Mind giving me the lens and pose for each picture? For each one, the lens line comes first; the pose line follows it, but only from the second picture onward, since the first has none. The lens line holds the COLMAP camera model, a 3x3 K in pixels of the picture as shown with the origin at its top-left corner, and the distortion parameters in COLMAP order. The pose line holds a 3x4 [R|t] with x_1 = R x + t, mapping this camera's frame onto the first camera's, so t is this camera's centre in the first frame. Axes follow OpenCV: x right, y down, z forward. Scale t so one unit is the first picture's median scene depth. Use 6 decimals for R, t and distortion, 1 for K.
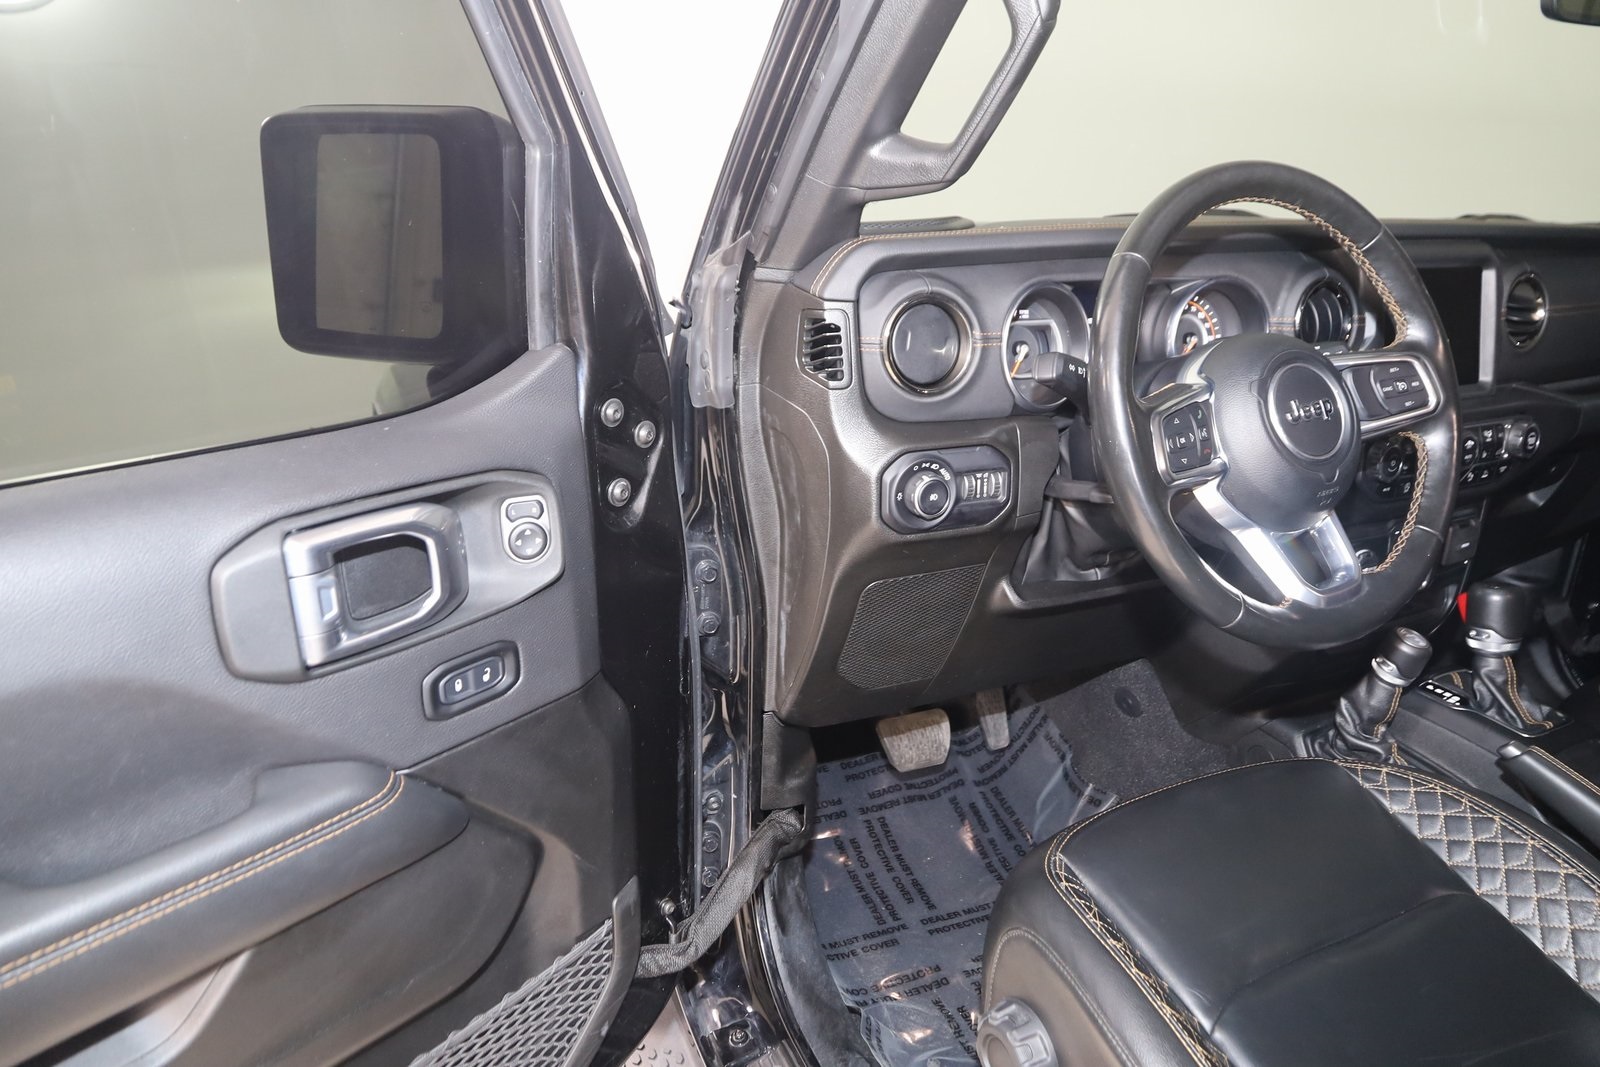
lens RADIAL K [[1082.8, 0, 800.0], [0, 1082.8, 533.5], [0, 0, 1]] dist [-0.124944, 0.083165]
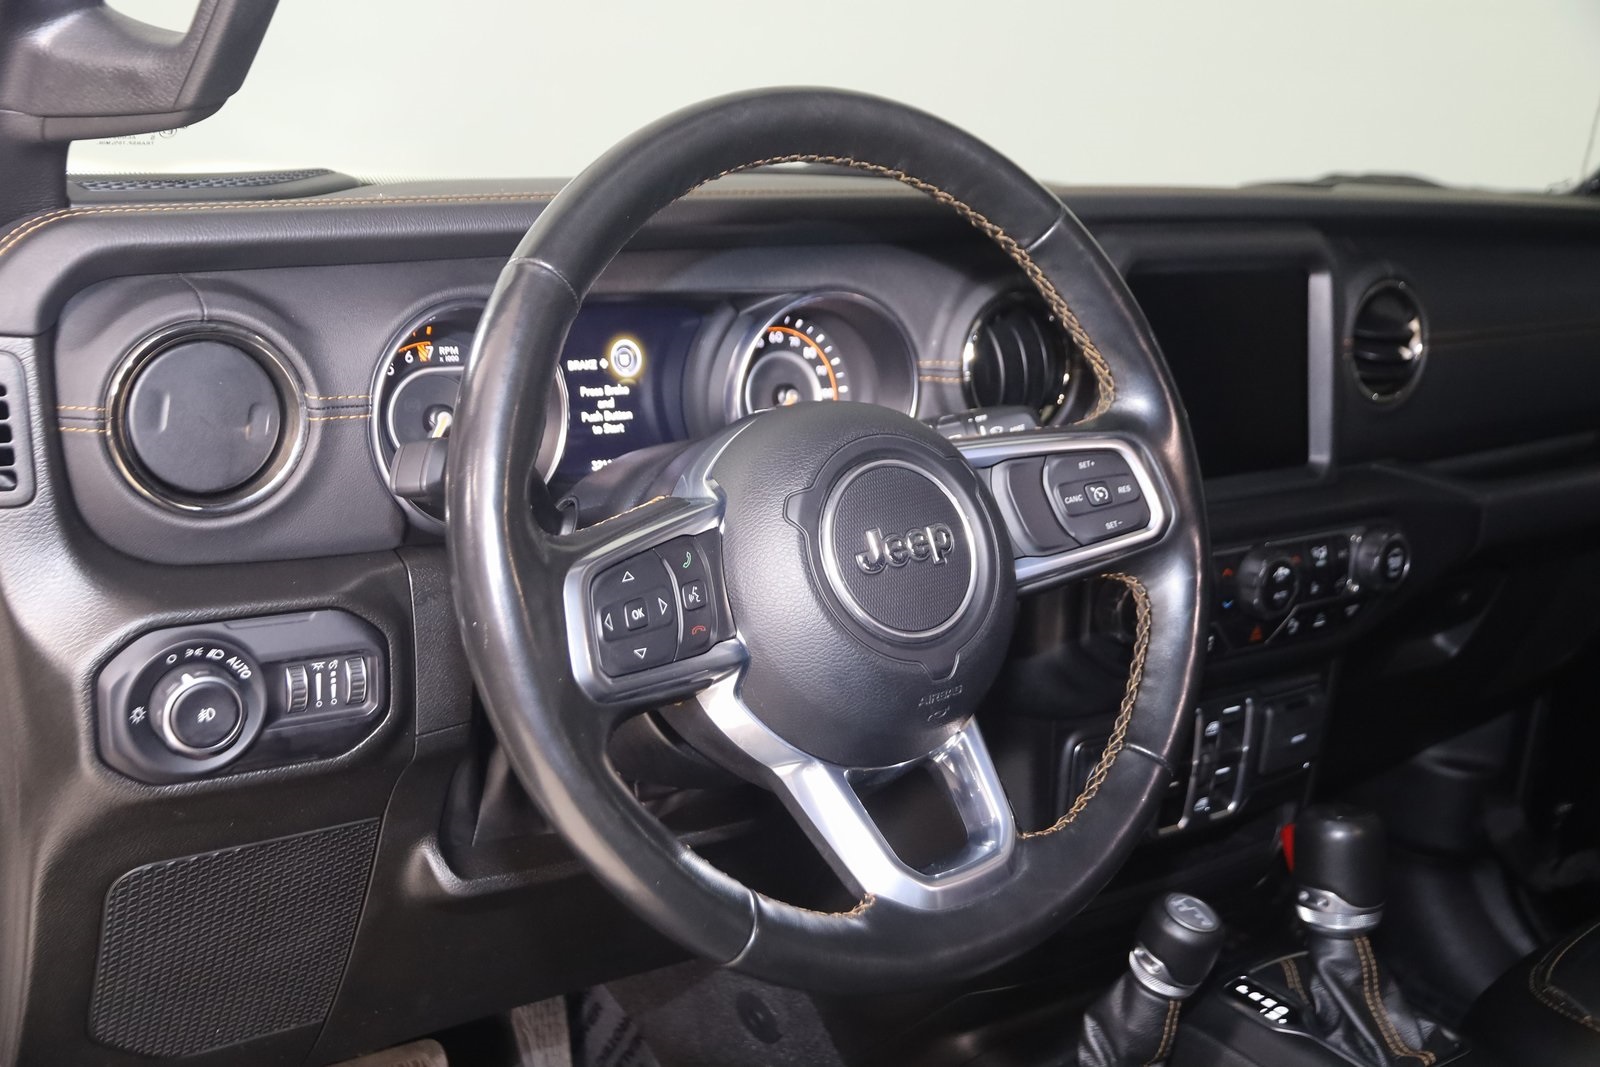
lens RADIAL K [[1740.1, 0, 824.1], [0, 1740.1, 539.3], [0, 0, 1]] dist [0.014315, 0.063130]
pose [[0.980989, -0.001251, 0.194059, 0.240289], [0.012199, 0.998399, -0.055233, -0.064345], [-0.193679, 0.056550, 0.979434, 0.108648]]
